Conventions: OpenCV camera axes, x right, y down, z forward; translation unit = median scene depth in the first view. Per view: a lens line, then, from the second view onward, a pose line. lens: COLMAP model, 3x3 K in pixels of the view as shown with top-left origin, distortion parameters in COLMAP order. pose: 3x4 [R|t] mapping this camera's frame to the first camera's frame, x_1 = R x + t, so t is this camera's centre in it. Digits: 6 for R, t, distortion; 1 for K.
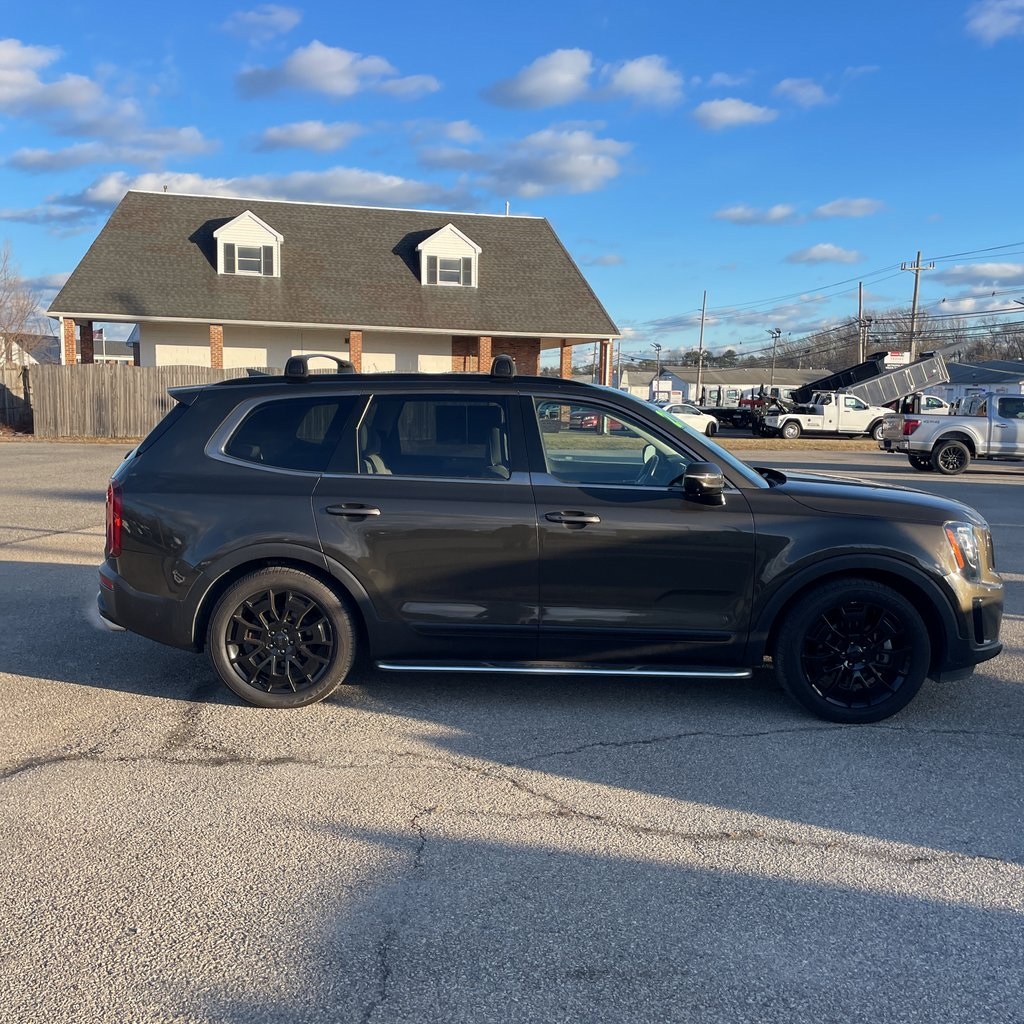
lens RADIAL K [[1008.5, 0, 512.0], [0, 1008.5, 512.0], [0, 0, 1]] dist [0.086411, -0.102751]
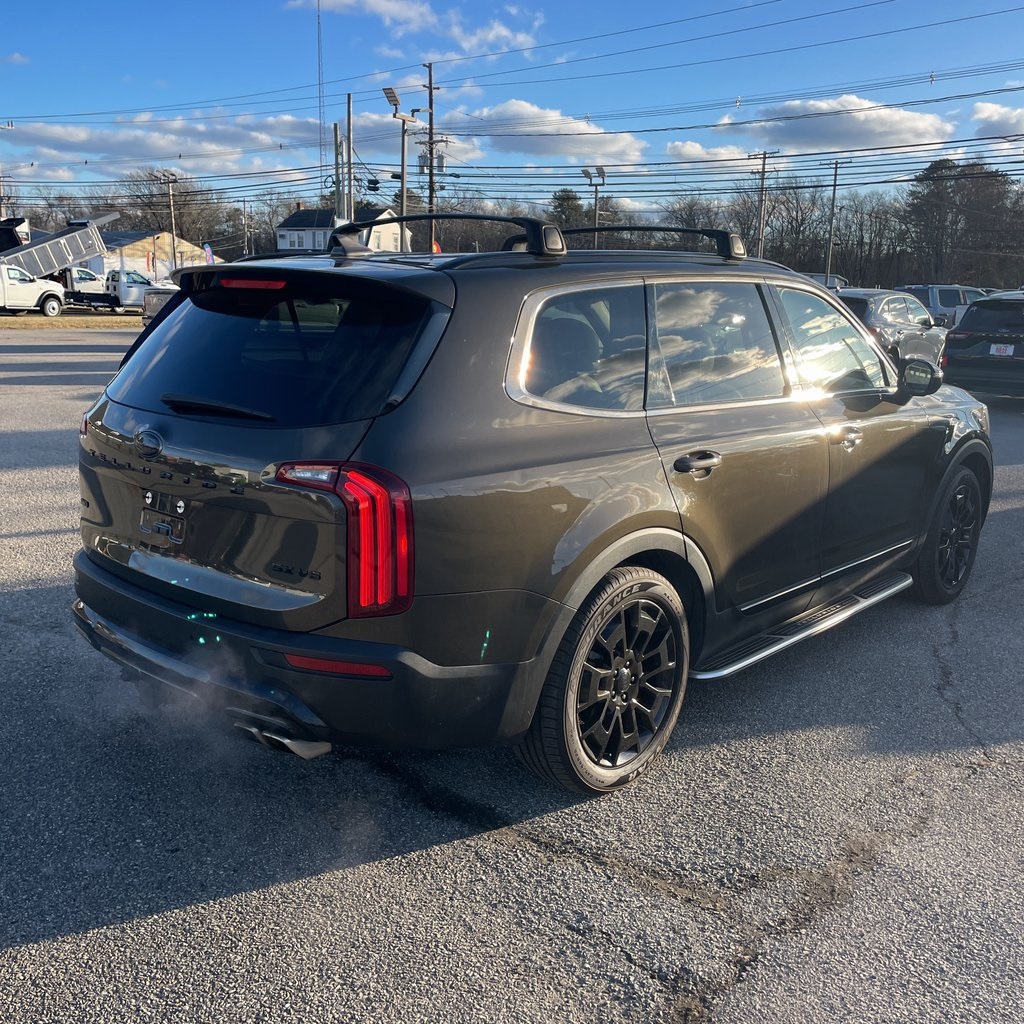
lens RADIAL K [[1008.5, 0, 512.0], [0, 1008.5, 512.0], [0, 0, 1]] dist [0.086411, -0.102751]
pose [[0.667160, -0.164911, 0.726431, -0.712948], [0.075701, 0.985148, 0.154119, -0.079230], [-0.741058, -0.047830, 0.669735, 0.635916]]
